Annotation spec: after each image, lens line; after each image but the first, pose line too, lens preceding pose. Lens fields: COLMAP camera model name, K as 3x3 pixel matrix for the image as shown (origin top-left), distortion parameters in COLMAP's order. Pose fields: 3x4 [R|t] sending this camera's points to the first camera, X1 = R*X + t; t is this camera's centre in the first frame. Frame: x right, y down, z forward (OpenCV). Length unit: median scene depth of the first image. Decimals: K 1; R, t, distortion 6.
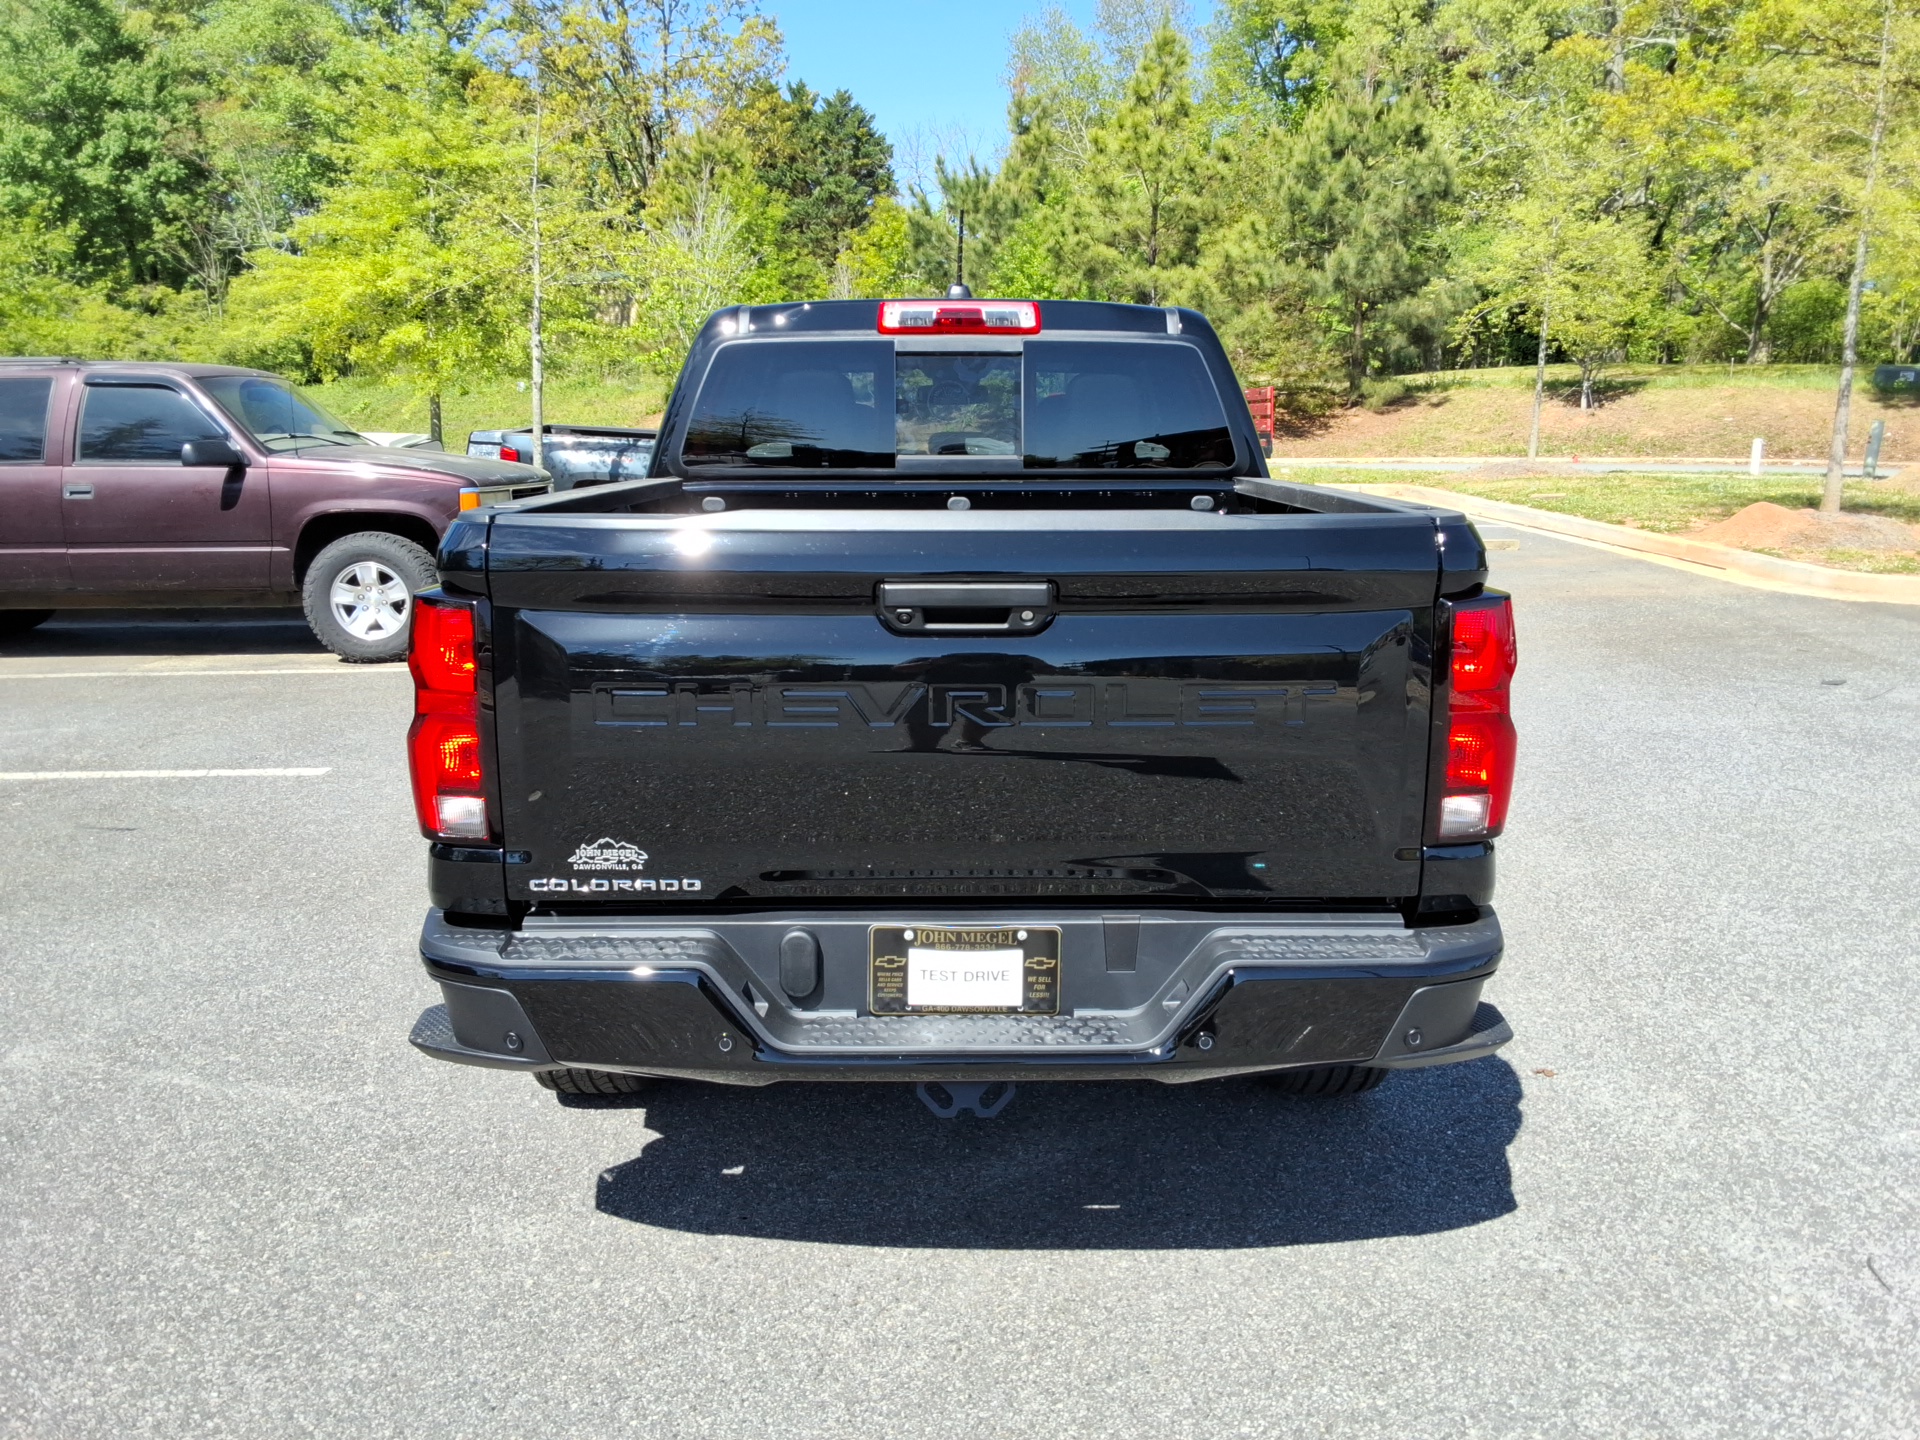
lens RADIAL K [[1543.1, 0, 974.4], [0, 1543.1, 719.7], [0, 0, 1]] dist [0.108329, -0.166472]
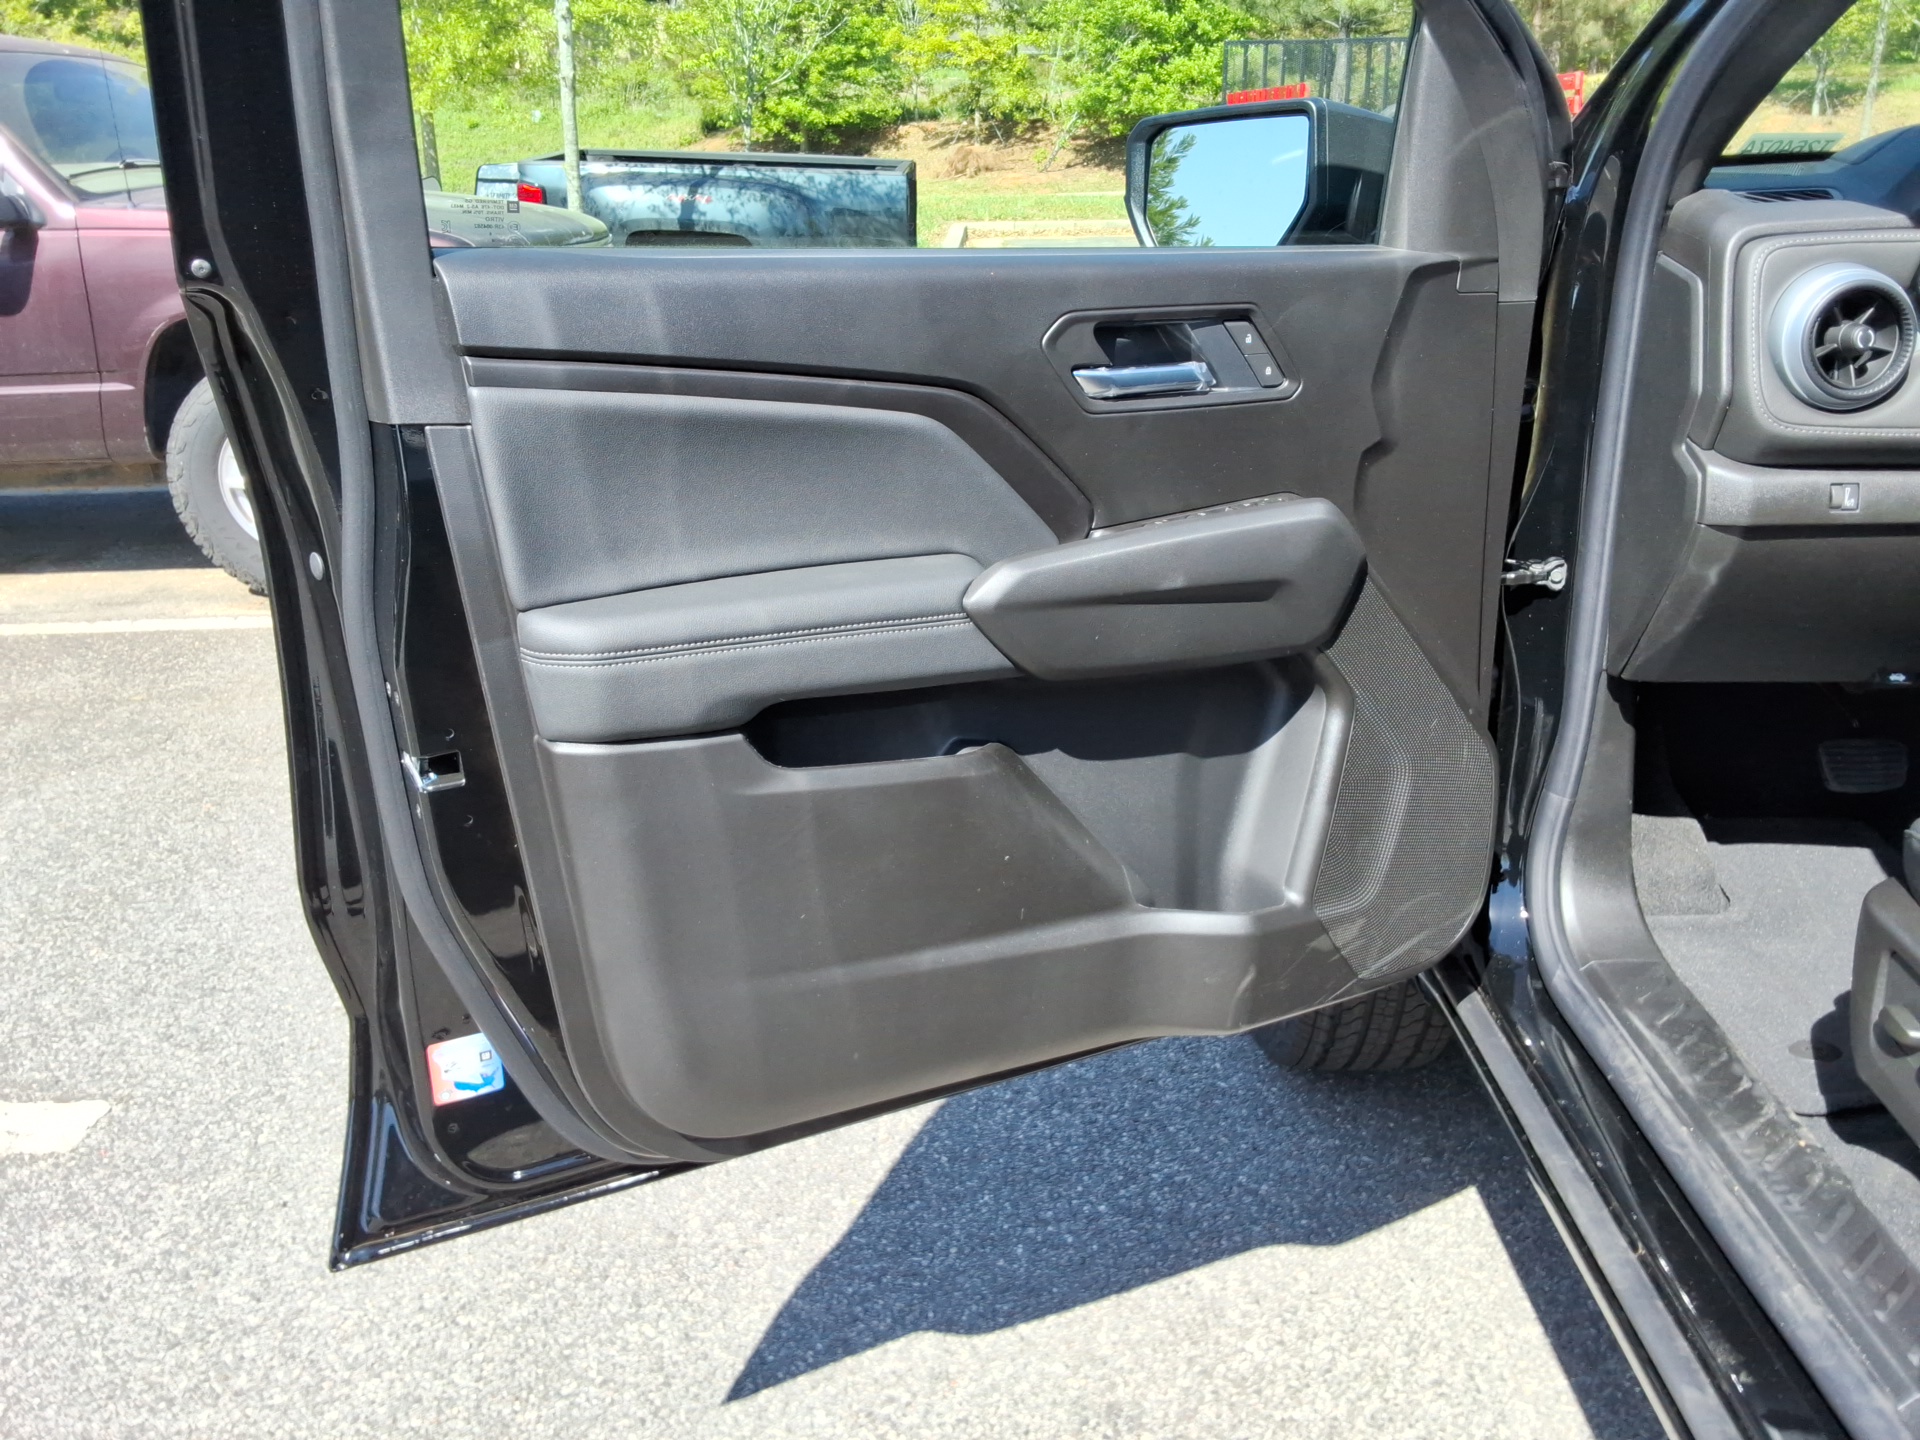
lens RADIAL K [[1545.0, 0, 977.9], [0, 1545.0, 714.9], [0, 0, 1]] dist [0.098018, -0.154207]
pose [[0.999662, -0.010626, -0.023740, -0.097110], [0.014181, 0.987811, 0.155014, -0.052839], [0.021804, -0.155298, 0.987627, 0.319131]]
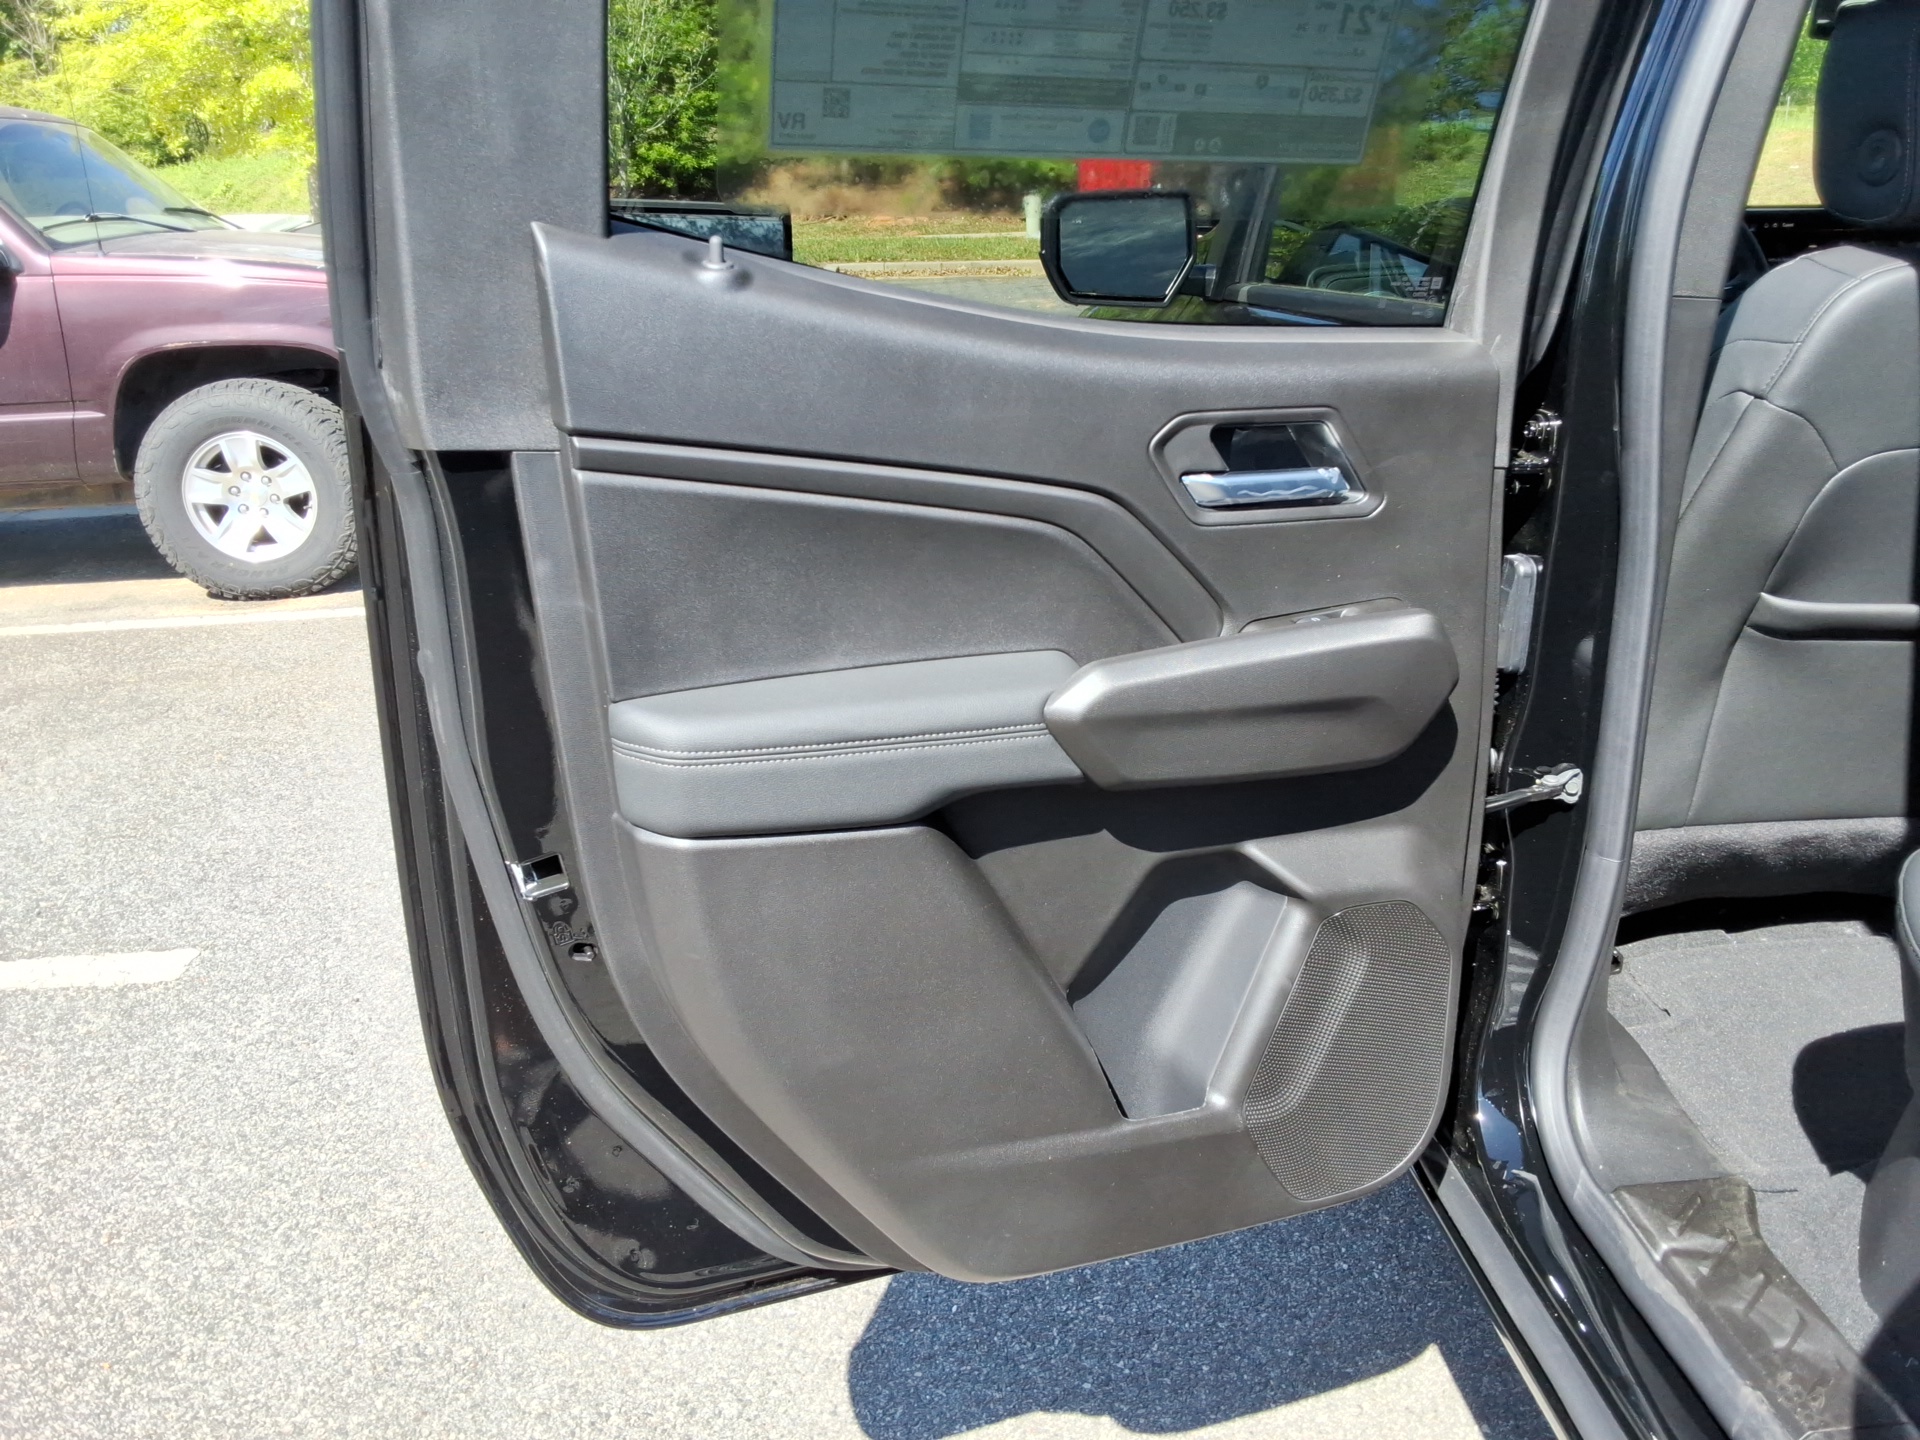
lens RADIAL K [[1543.1, 0, 974.4], [0, 1543.1, 719.7], [0, 0, 1]] dist [0.108329, -0.166472]
pose [[0.997979, -0.040796, 0.048719, -0.097271], [0.033815, 0.990078, 0.136391, -0.043769], [-0.053800, -0.134468, 0.989456, 0.258866]]
